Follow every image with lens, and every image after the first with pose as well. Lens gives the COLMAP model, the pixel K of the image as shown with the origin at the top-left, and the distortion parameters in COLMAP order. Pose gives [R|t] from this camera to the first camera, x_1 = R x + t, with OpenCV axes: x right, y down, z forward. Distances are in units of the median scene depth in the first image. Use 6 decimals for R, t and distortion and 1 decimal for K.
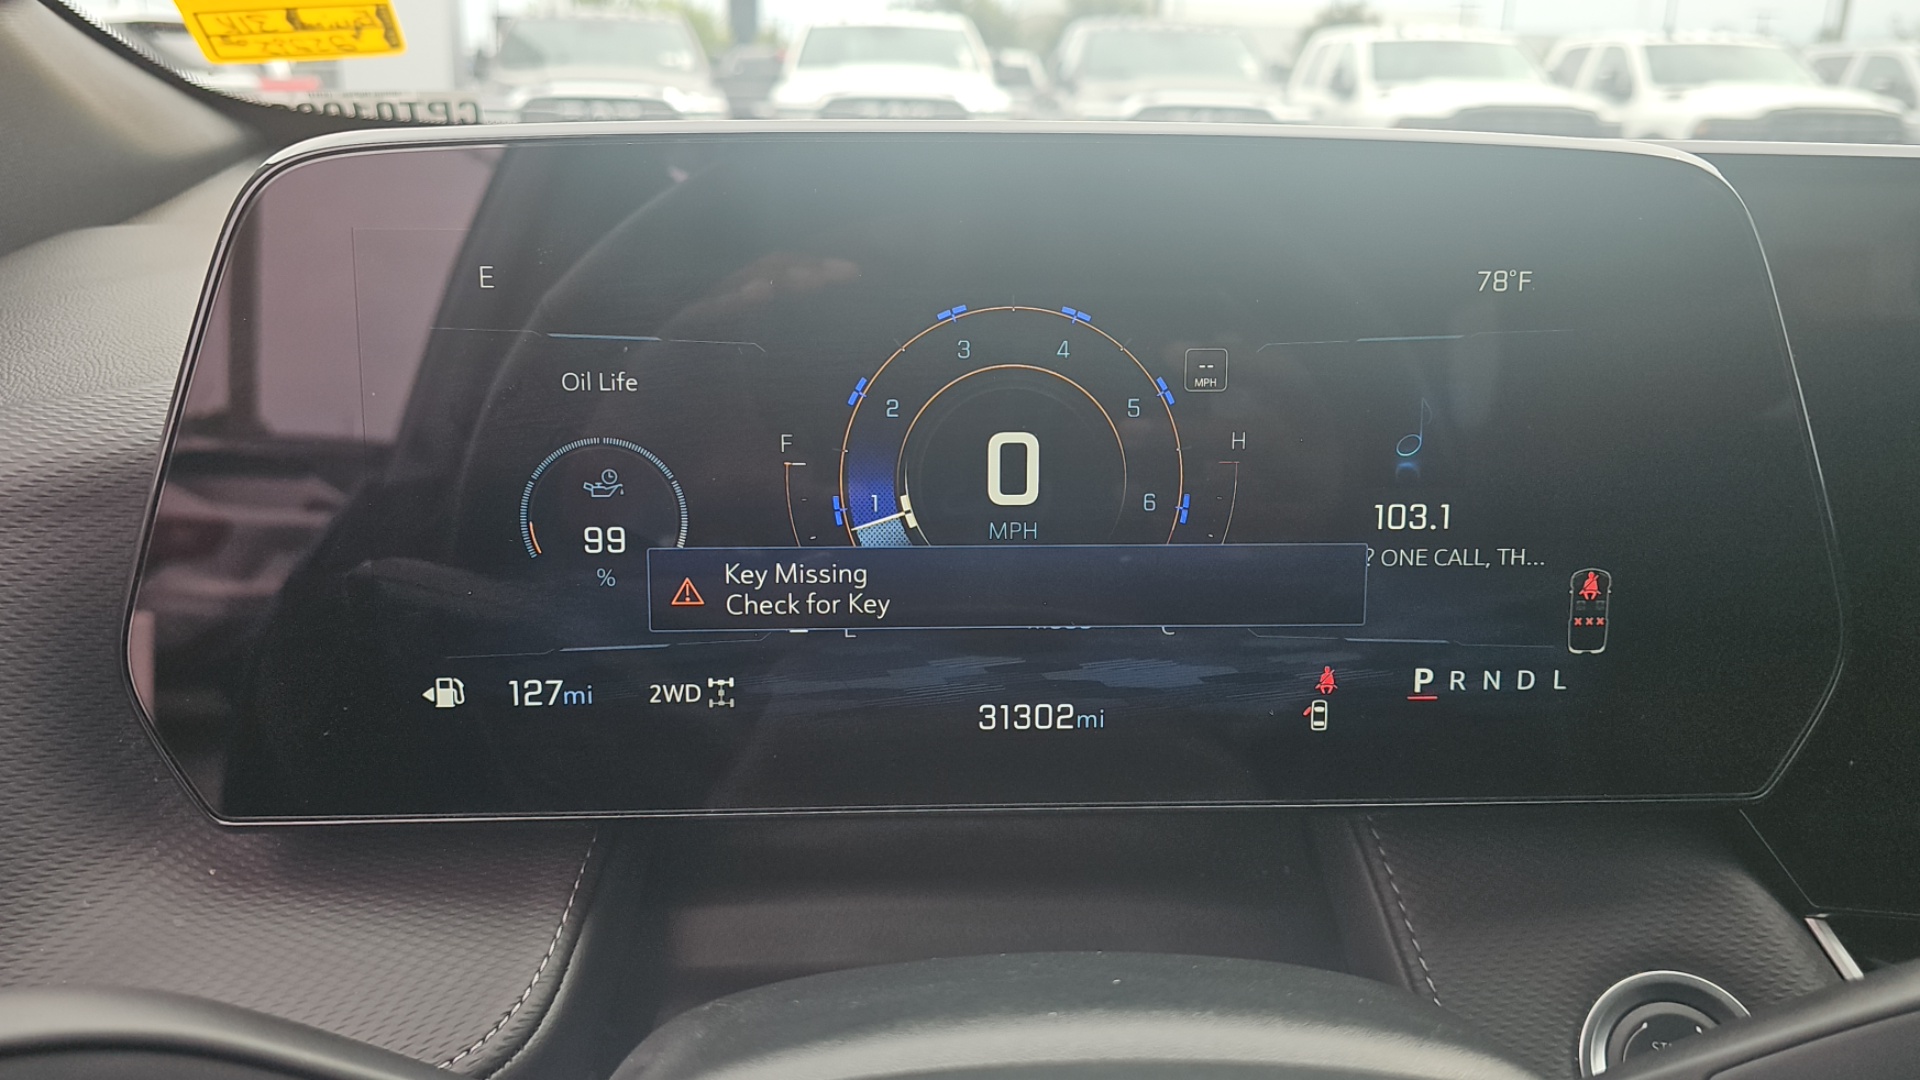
lens RADIAL K [[1399.3, 0, 971.8], [0, 1399.3, 545.6], [0, 0, 1]] dist [0.058589, -0.073344]
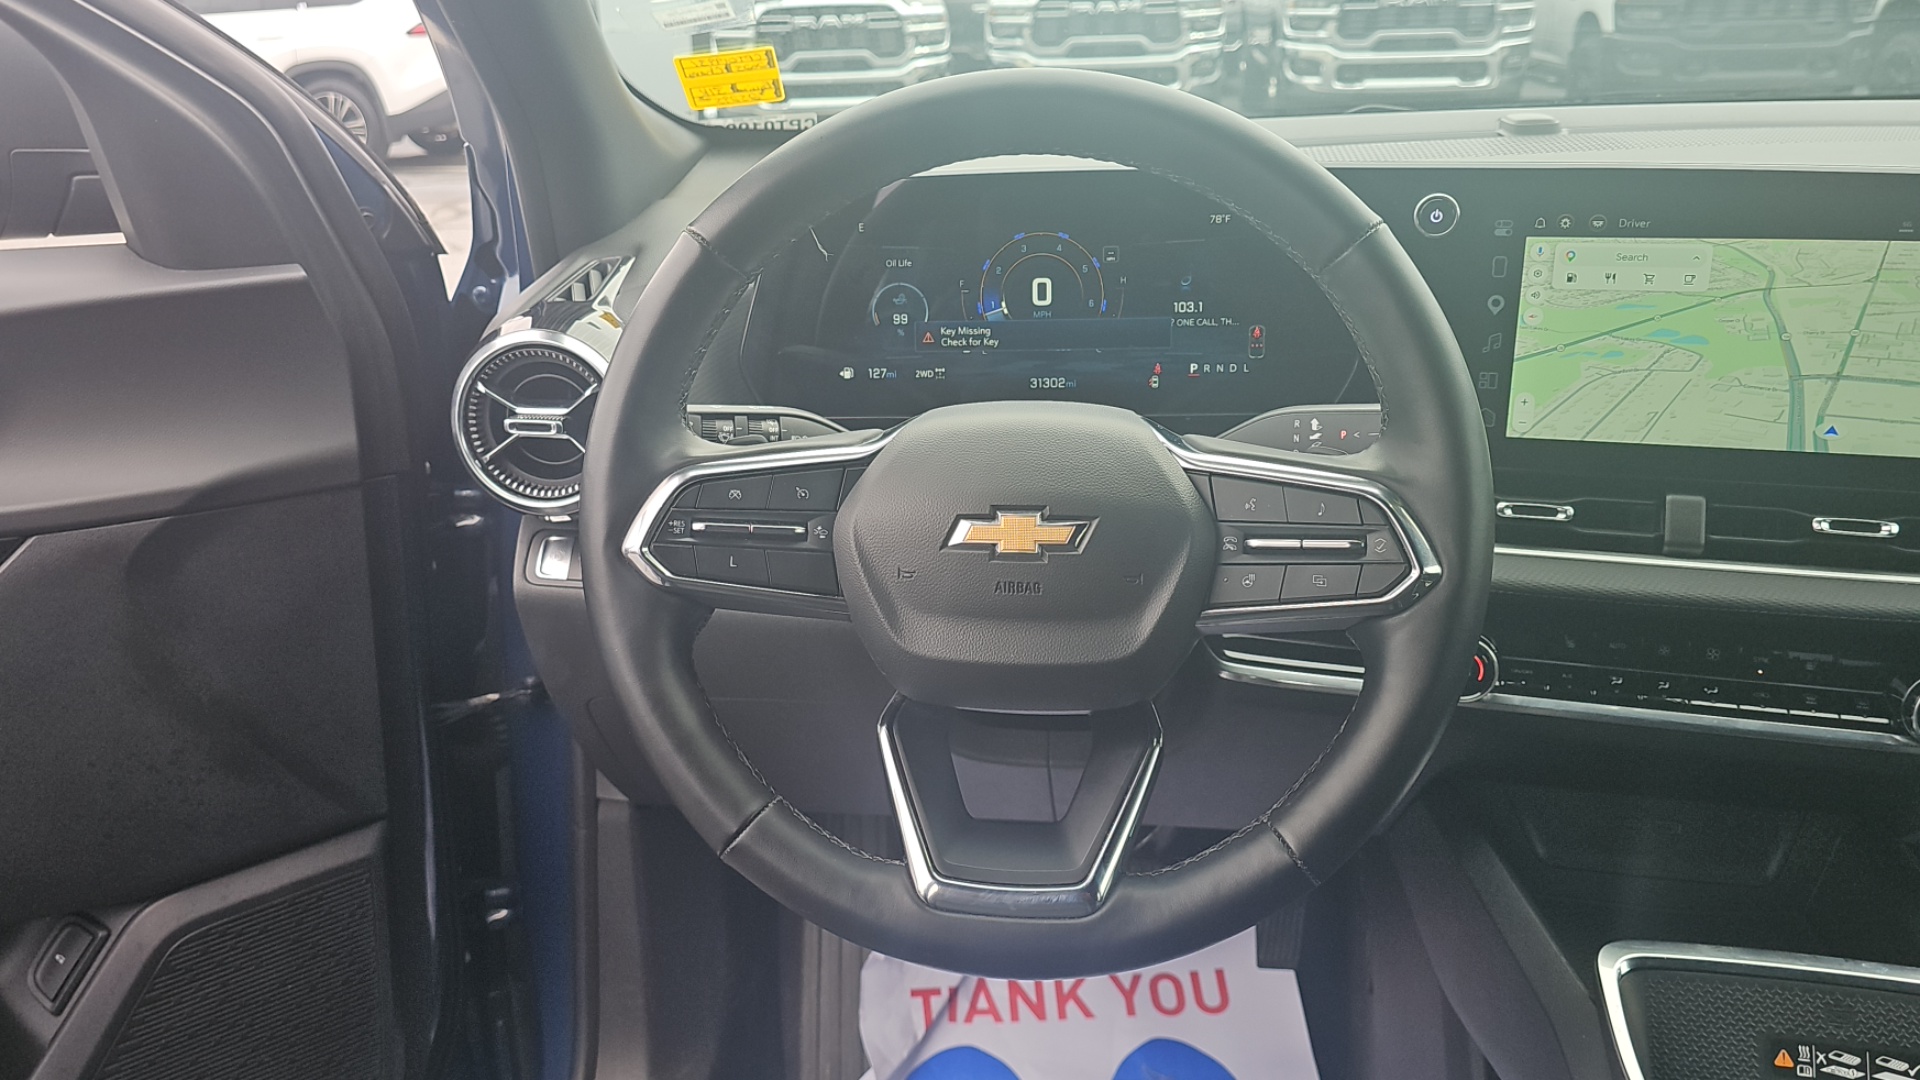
lens RADIAL K [[1399.3, 0, 965.5], [0, 1399.3, 540.8], [0, 0, 1]] dist [0.058589, -0.073344]
pose [[0.987503, 0.010237, -0.157269, 0.324065], [0.002102, 0.996944, 0.078090, 0.222392], [0.157588, -0.077444, 0.984464, -1.821350]]
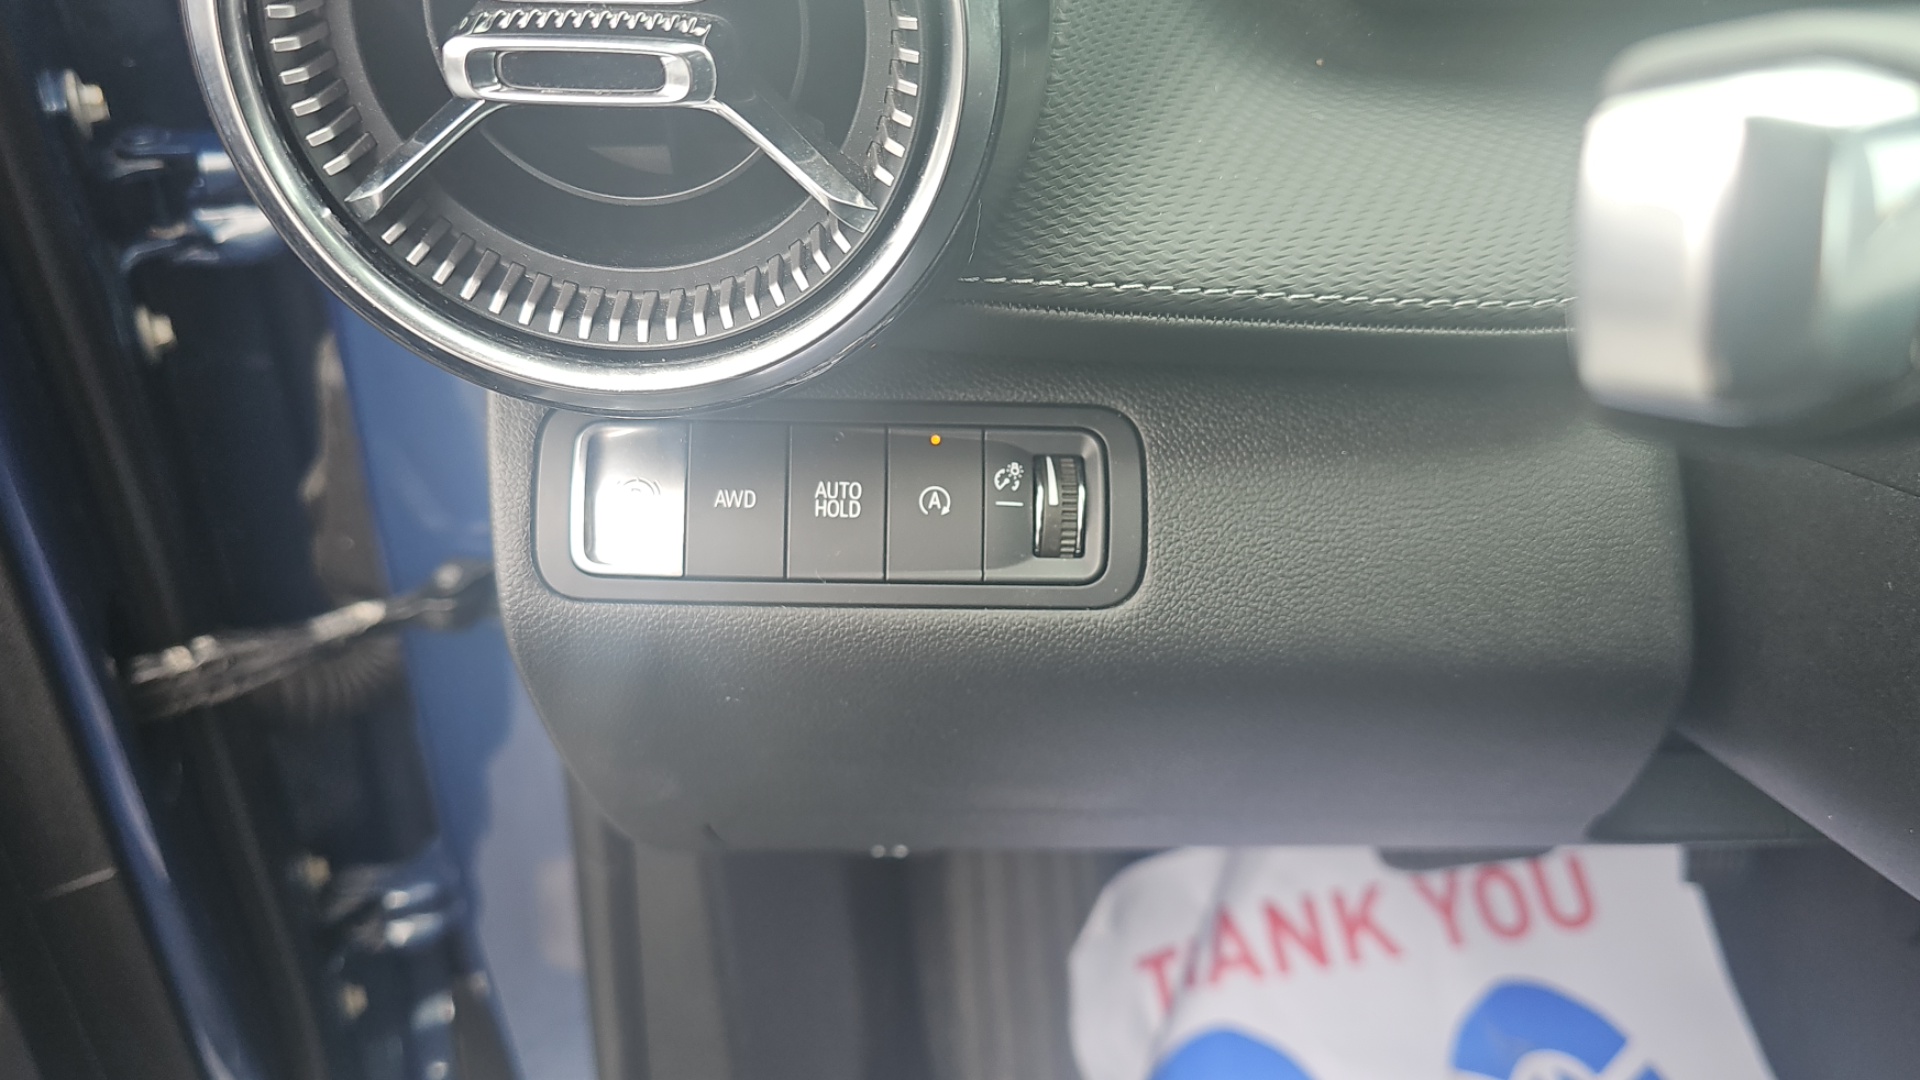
lens RADIAL K [[1399.3, 0, 960.6], [0, 1399.3, 488.1], [0, 0, 1]] dist [0.058589, -0.073344]
pose [[0.999856, -0.003056, -0.016700, -0.752525], [0.008885, 0.932401, 0.361317, 0.164271], [0.014467, -0.361413, 0.932293, 0.100734]]
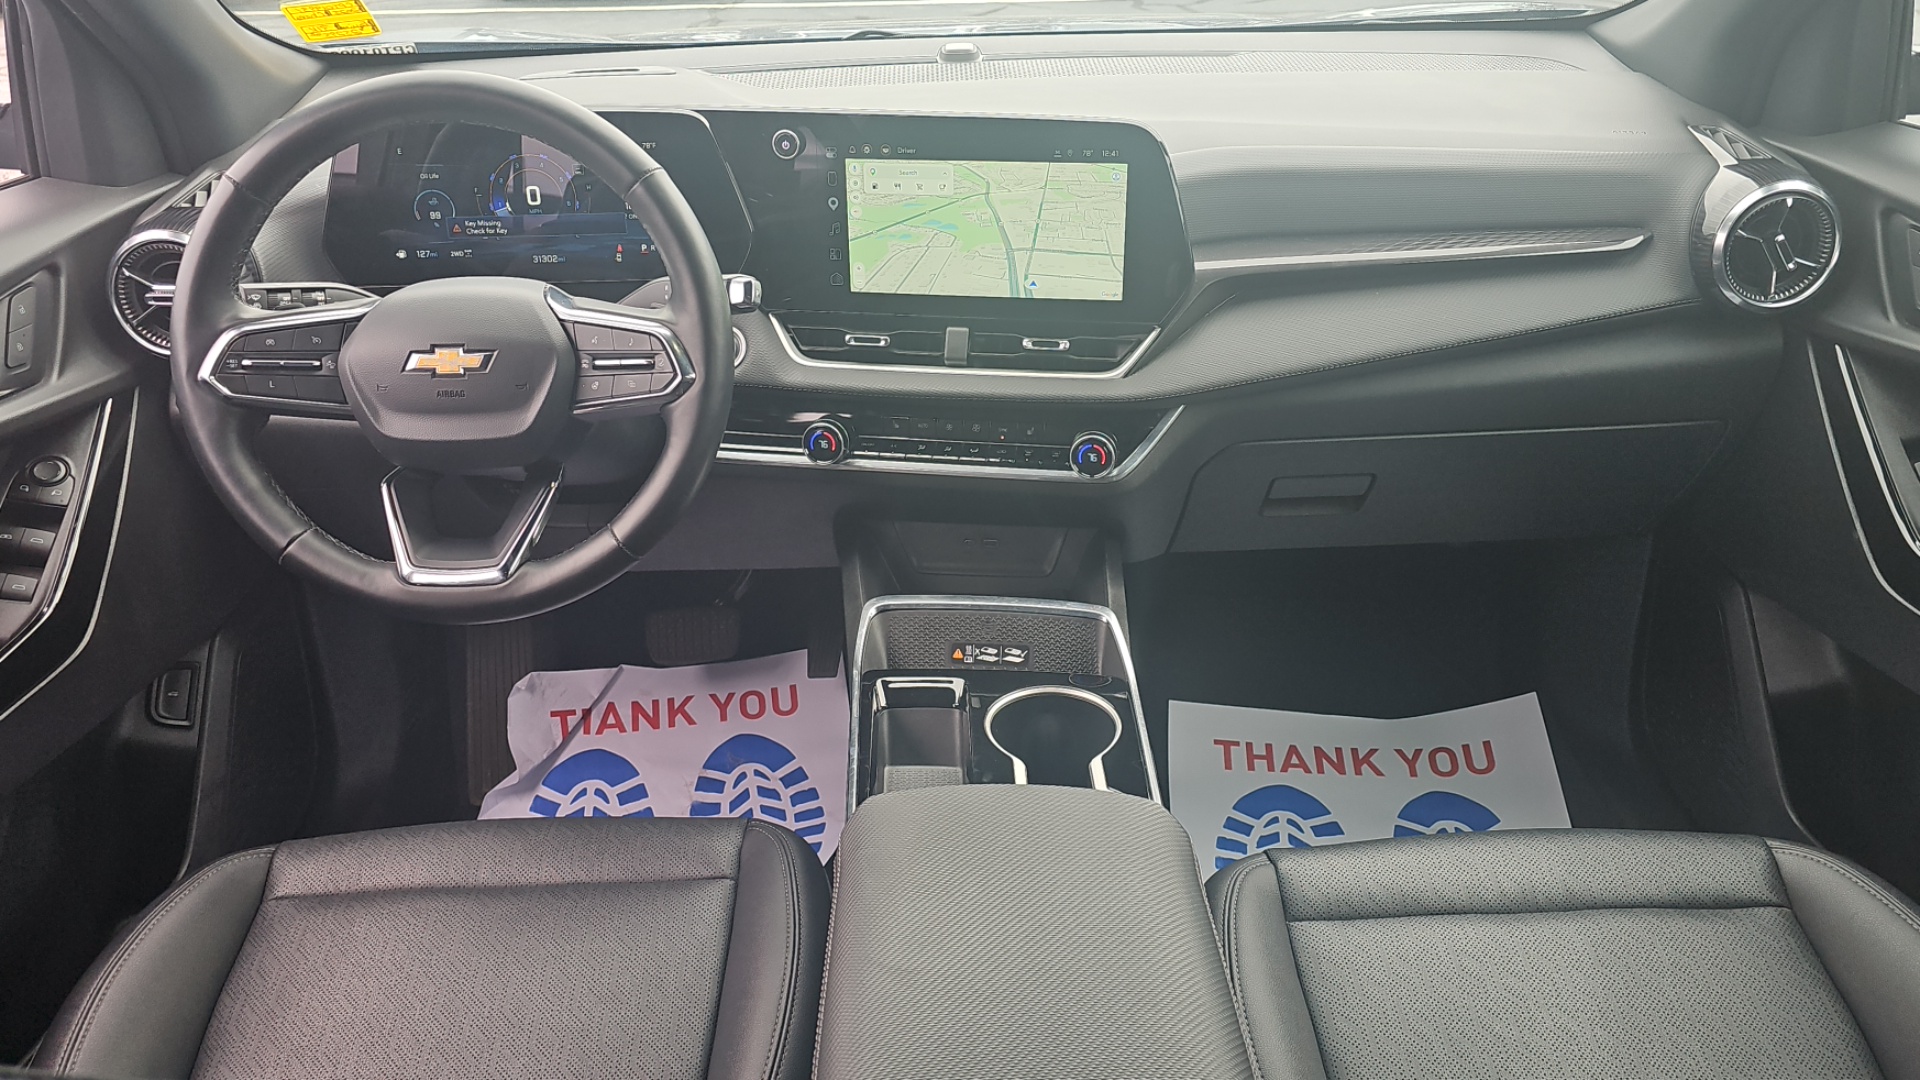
lens RADIAL K [[1399.3, 0, 987.3], [0, 1399.3, 539.0], [0, 0, 1]] dist [0.058589, -0.073344]
pose [[0.999253, -0.019190, -0.033547, 1.463839], [0.025218, 0.981517, 0.189705, 0.179848], [0.029286, -0.190409, 0.981268, -3.170716]]
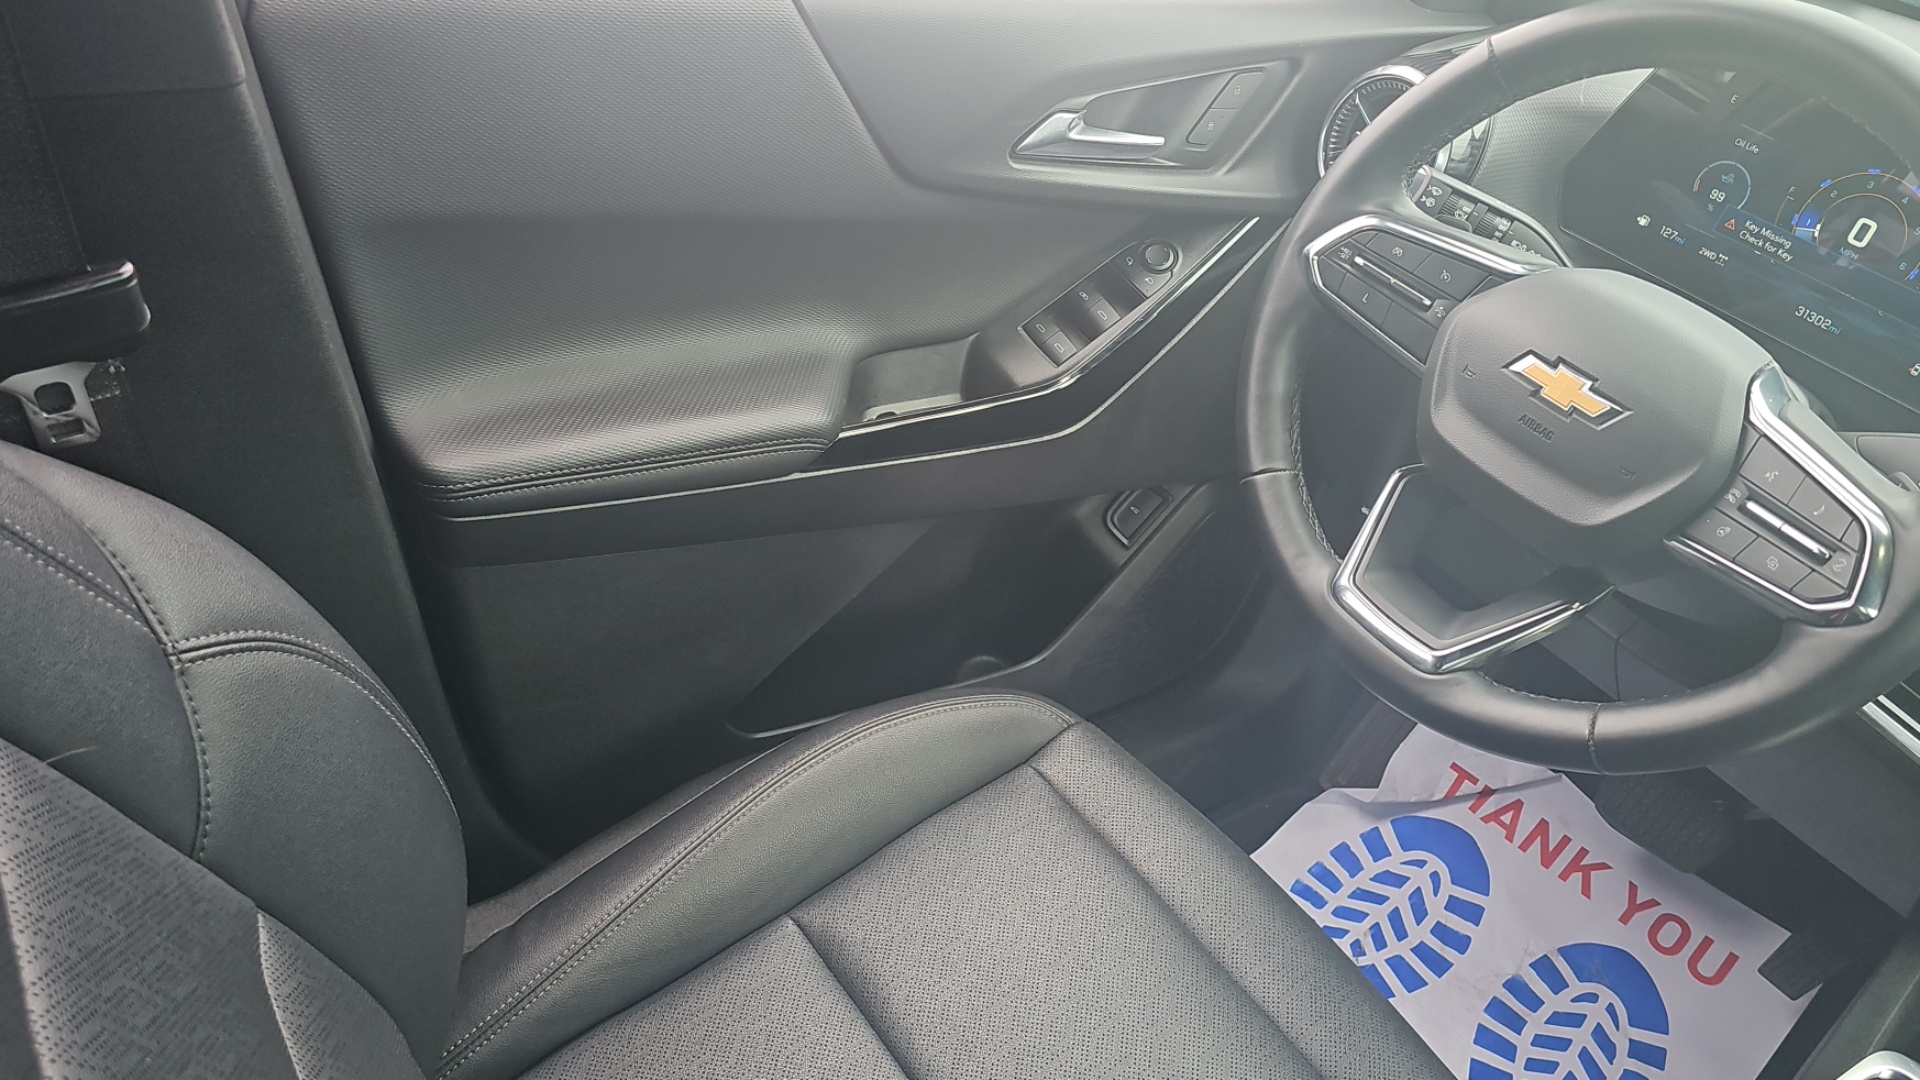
lens RADIAL K [[1399.3, 0, 976.7], [0, 1399.3, 529.4], [0, 0, 1]] dist [0.058589, -0.073344]
pose [[0.539726, 0.558145, -0.630214, 1.178948], [-0.395419, 0.828974, 0.395531, 0.016763], [0.743195, 0.035720, 0.668121, -2.158992]]
